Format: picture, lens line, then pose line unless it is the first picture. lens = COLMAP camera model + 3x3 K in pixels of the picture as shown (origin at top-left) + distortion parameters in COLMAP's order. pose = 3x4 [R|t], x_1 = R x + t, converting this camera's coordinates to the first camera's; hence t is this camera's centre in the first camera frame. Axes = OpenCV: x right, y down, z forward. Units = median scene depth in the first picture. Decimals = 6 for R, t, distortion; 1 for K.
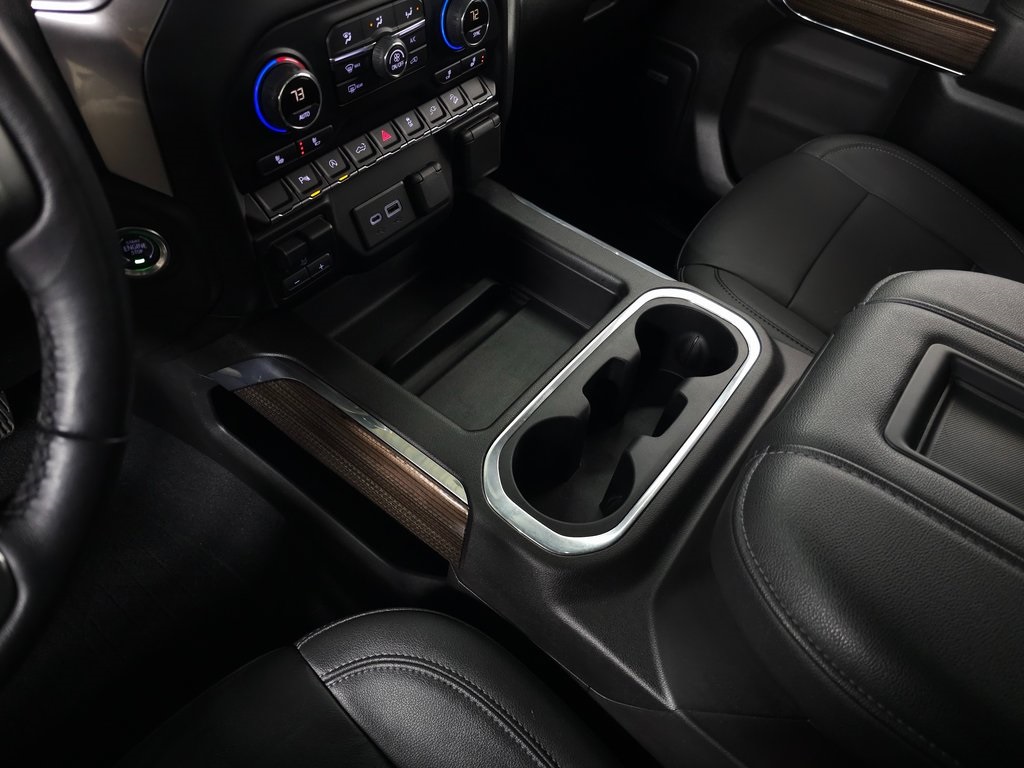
lens RADIAL K [[689.4, 0, 512.0], [0, 689.4, 384.0], [0, 0, 1]] dist [0.030848, -0.030758]
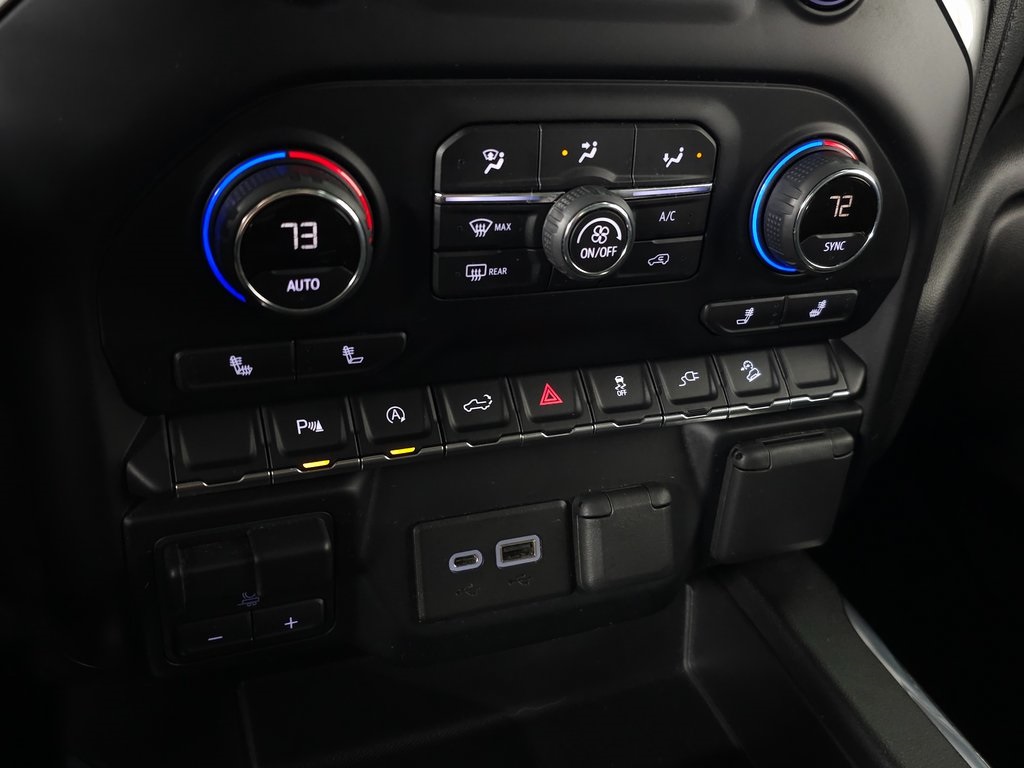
lens RADIAL K [[959.1, 0, 520.0], [0, 959.1, 369.8], [0, 0, 1]] dist [0.176027, -0.549322]
pose [[0.863837, 0.270499, -0.424990, 0.057253], [-0.412109, 0.864646, -0.287322, -0.199882], [0.289745, 0.423341, 0.858388, 0.488887]]
